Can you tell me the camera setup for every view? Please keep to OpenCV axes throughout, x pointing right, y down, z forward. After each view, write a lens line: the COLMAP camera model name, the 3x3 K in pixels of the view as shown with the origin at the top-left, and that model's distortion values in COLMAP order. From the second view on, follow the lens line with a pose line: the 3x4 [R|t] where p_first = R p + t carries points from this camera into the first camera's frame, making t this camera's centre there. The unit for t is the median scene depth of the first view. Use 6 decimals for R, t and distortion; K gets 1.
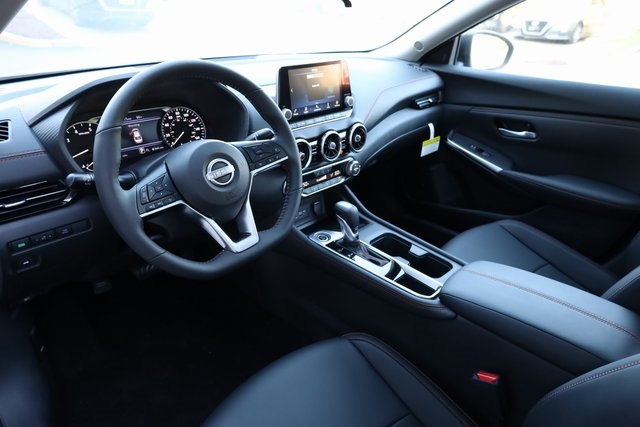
lens RADIAL K [[436.4, 0, 320.0], [0, 436.4, 213.5], [0, 0, 1]] dist [0.004524, 0.001345]
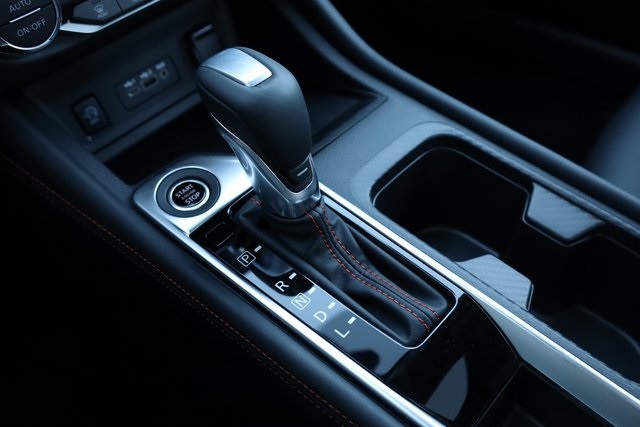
lens RADIAL K [[591.9, 0, 320.0], [0, 591.9, 213.5], [0, 0, 1]] dist [0.004966, 0.003600]
pose [[0.993288, -0.075345, -0.087761, 0.117626], [0.101898, 0.929028, 0.355702, -0.052538], [0.054732, -0.362257, 0.930470, 0.680365]]
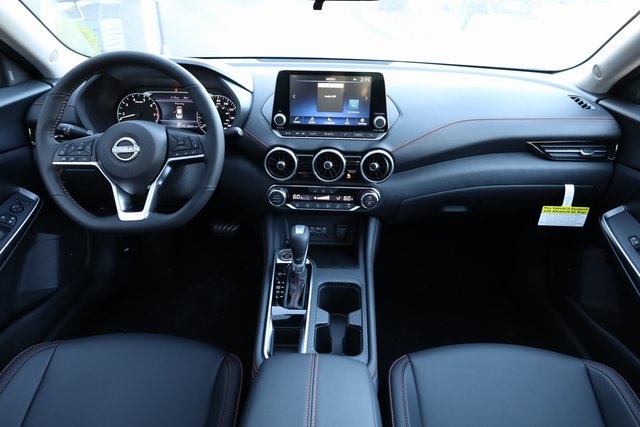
lens RADIAL K [[437.1, 0, 320.0], [0, 437.1, 213.5], [0, 0, 1]] dist [-0.005791, -0.001019]
pose [[0.675793, 0.326960, -0.660607, 0.649161], [-0.329092, 0.935786, 0.126499, -0.173672], [0.659547, 0.131914, 0.739998, 0.349850]]
